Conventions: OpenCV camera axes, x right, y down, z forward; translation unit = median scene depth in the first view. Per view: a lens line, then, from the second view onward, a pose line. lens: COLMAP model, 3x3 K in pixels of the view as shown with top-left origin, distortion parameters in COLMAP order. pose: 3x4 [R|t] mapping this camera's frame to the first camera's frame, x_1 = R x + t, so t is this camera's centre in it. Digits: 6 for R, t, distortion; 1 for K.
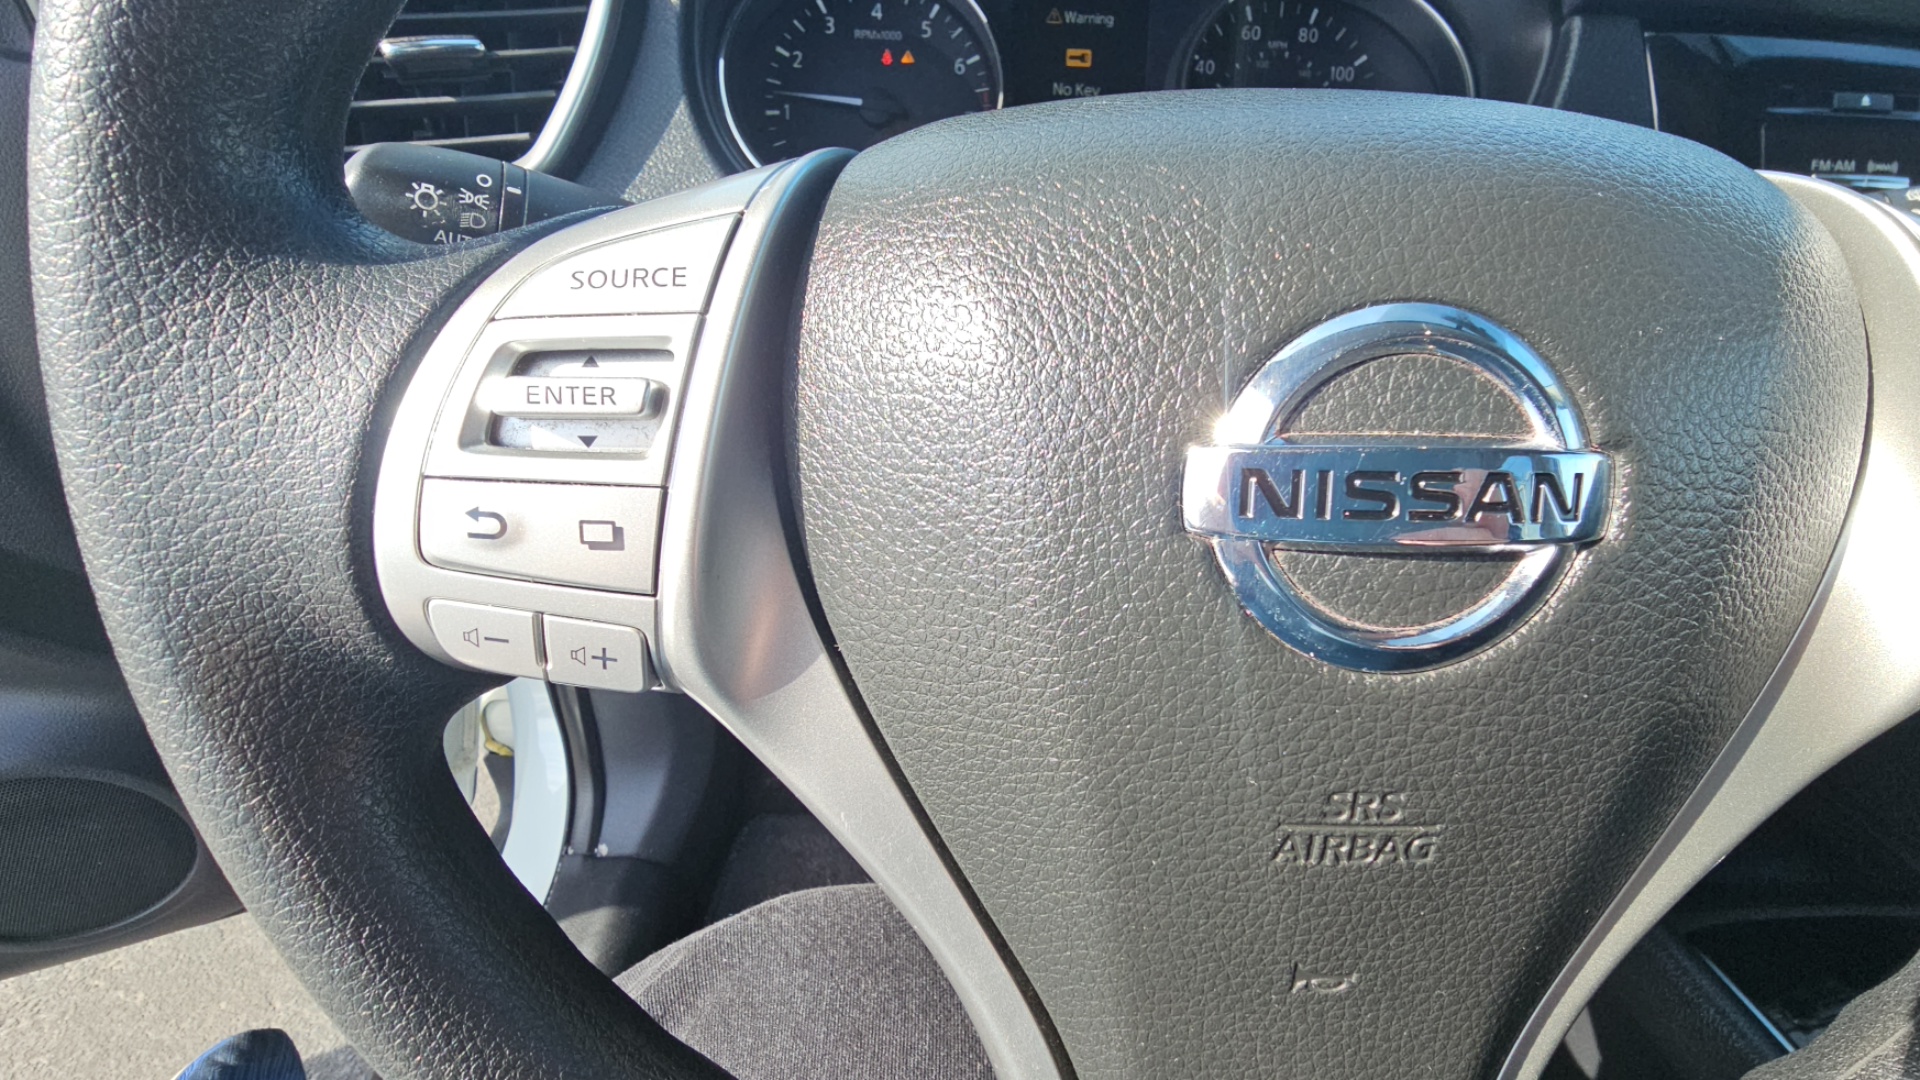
lens RADIAL K [[855.9, 0, 976.8], [0, 855.9, 551.7], [0, 0, 1]] dist [0.005579, -0.006344]
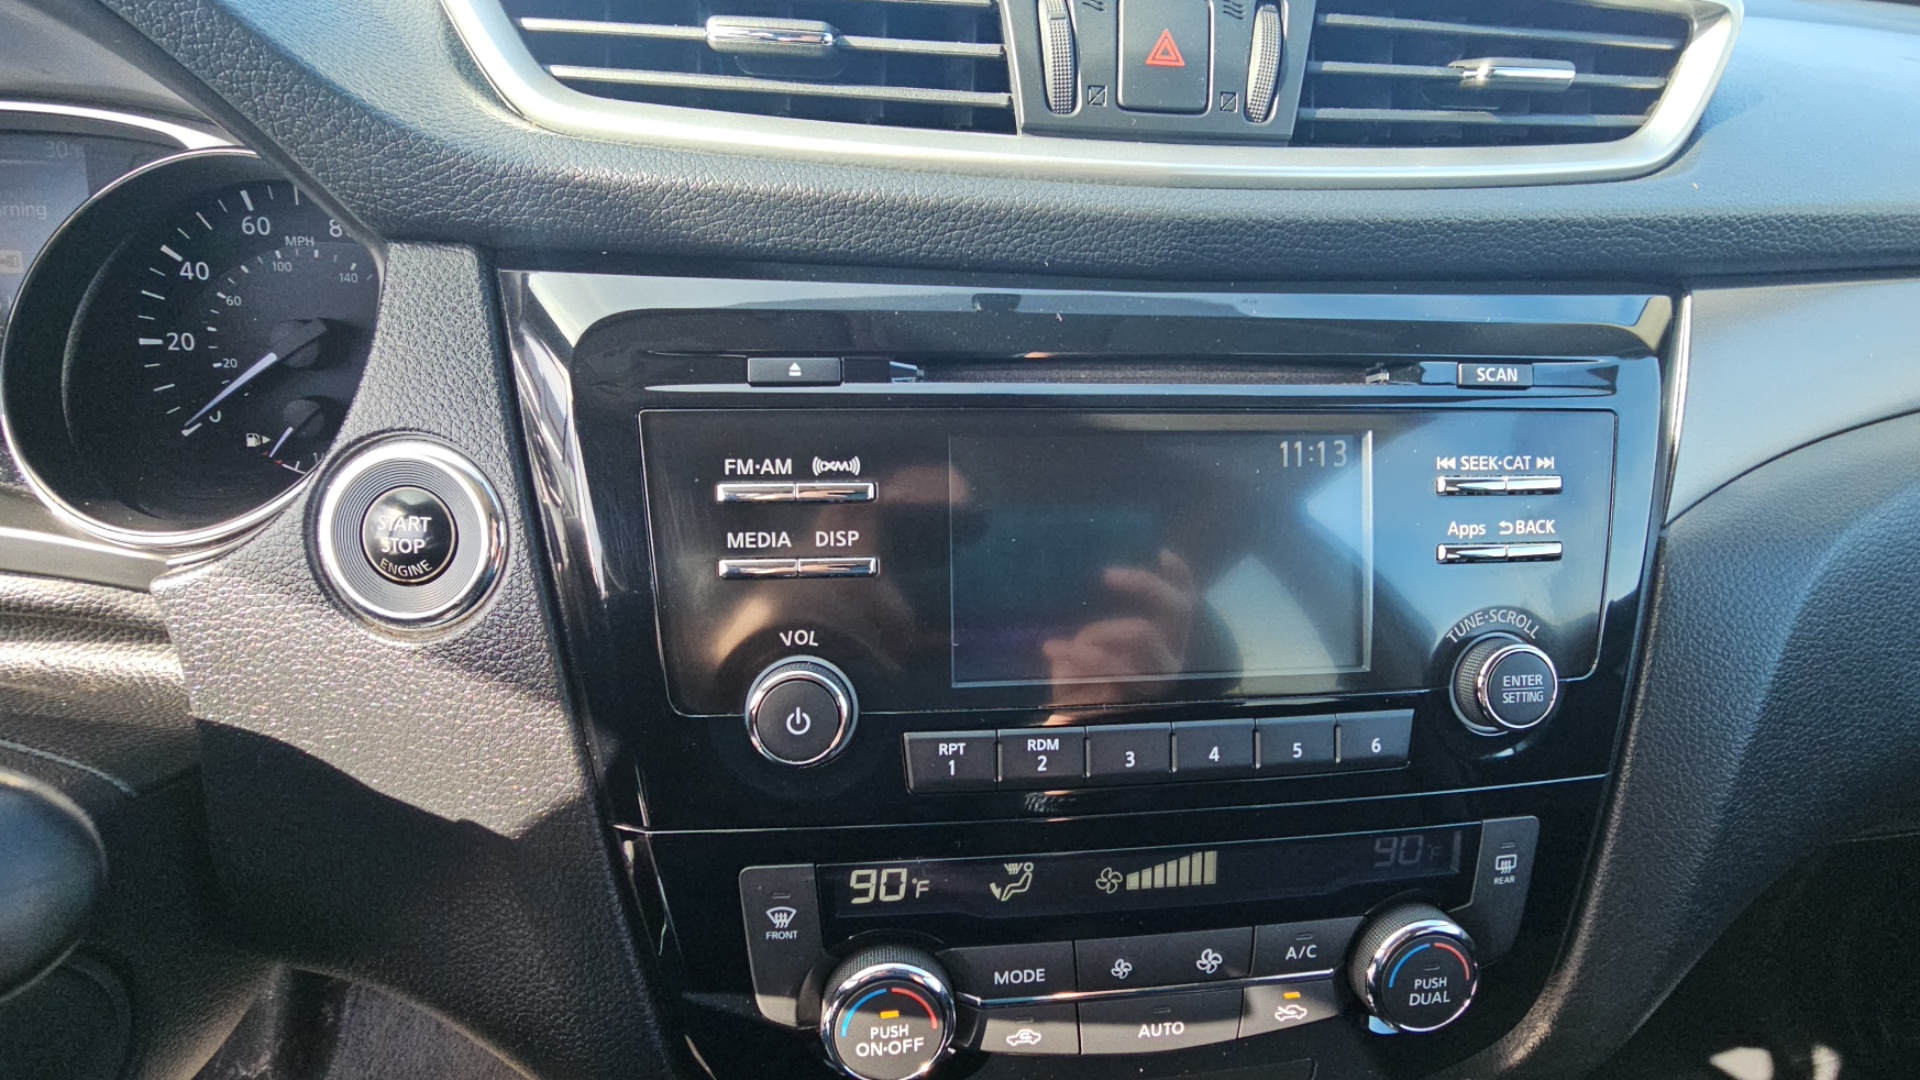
lens RADIAL K [[855.9, 0, 971.8], [0, 855.9, 545.6], [0, 0, 1]] dist [0.005579, -0.006344]
pose [[0.995143, -0.033333, 0.092625, 1.119165], [0.041561, 0.995220, -0.088371, -0.332399], [-0.089237, 0.091792, 0.991772, 0.344368]]
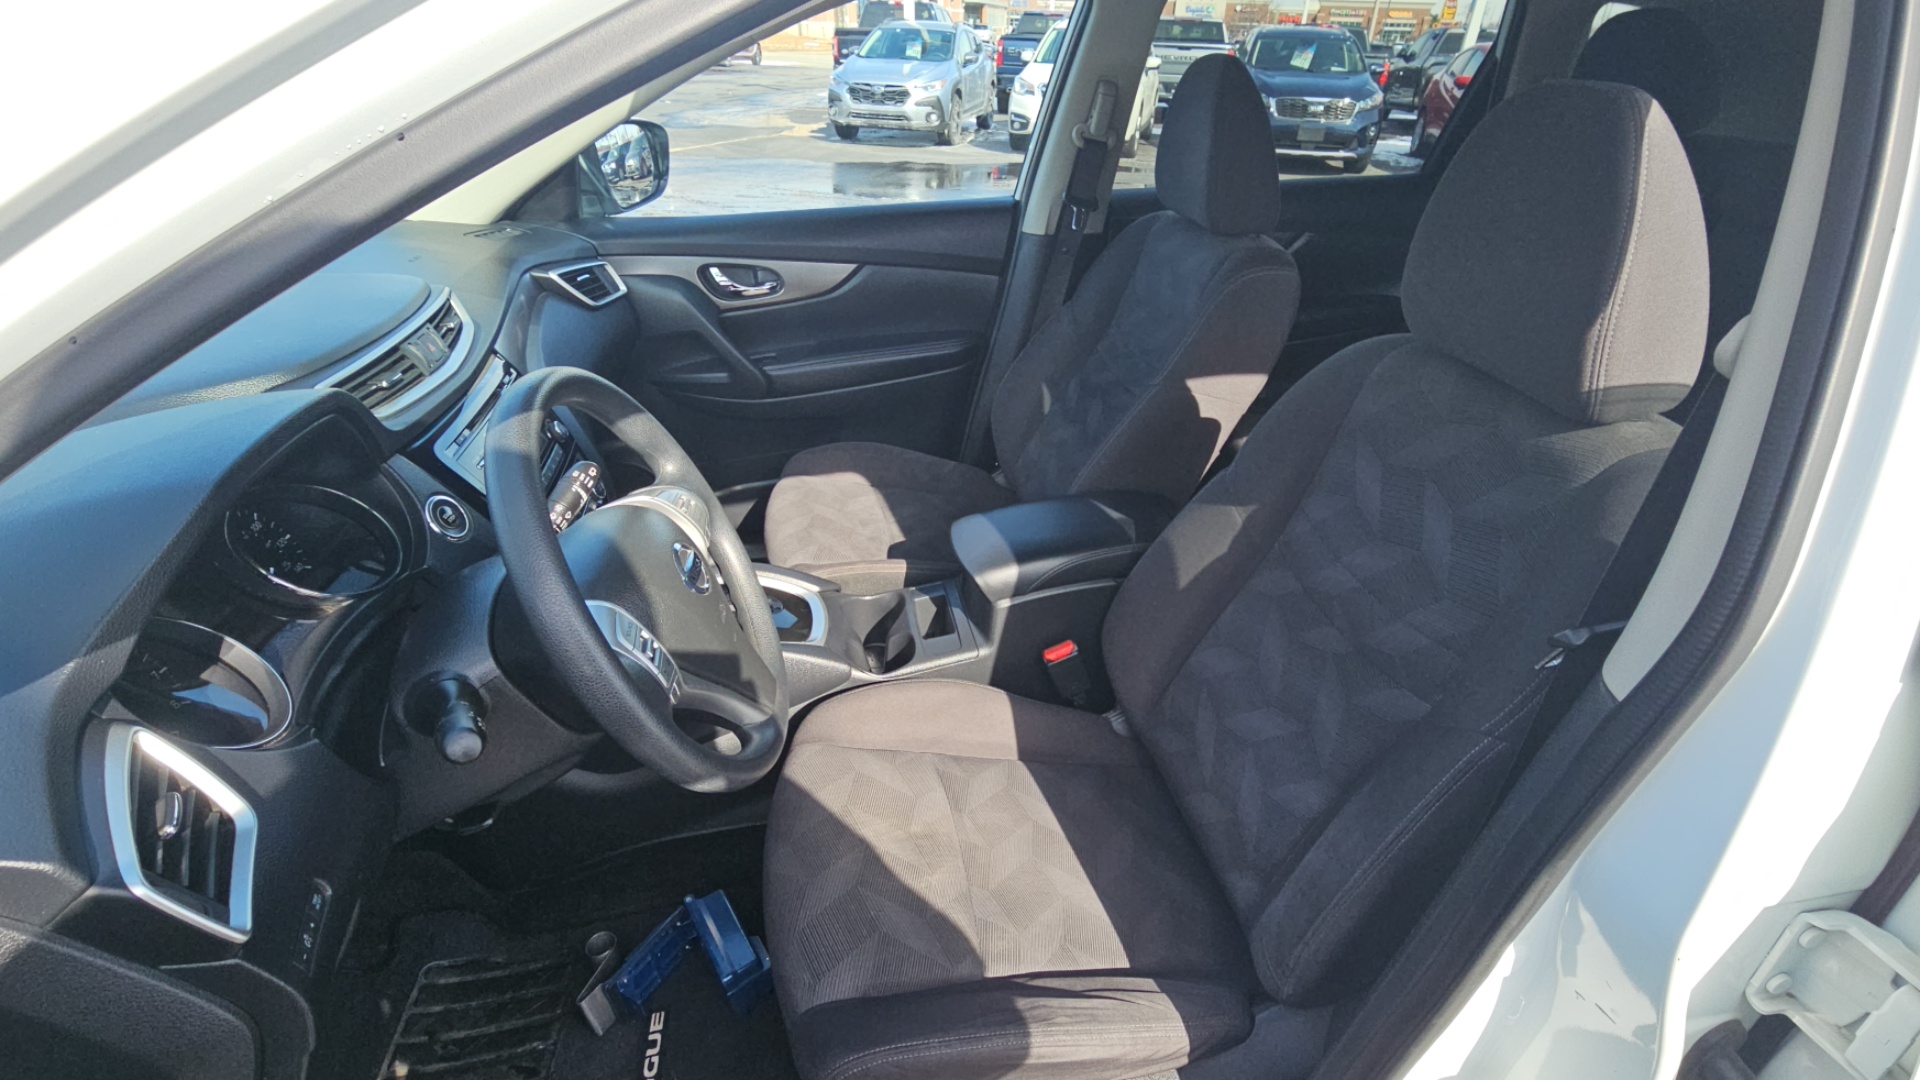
lens RADIAL K [[855.9, 0, 982.2], [0, 855.9, 546.7], [0, 0, 1]] dist [0.005579, -0.006344]
pose [[-0.182576, -0.530586, 0.827735, -1.842447], [0.557183, 0.637808, 0.531741, -0.857746], [-0.810070, 0.558283, 0.179185, -0.725409]]
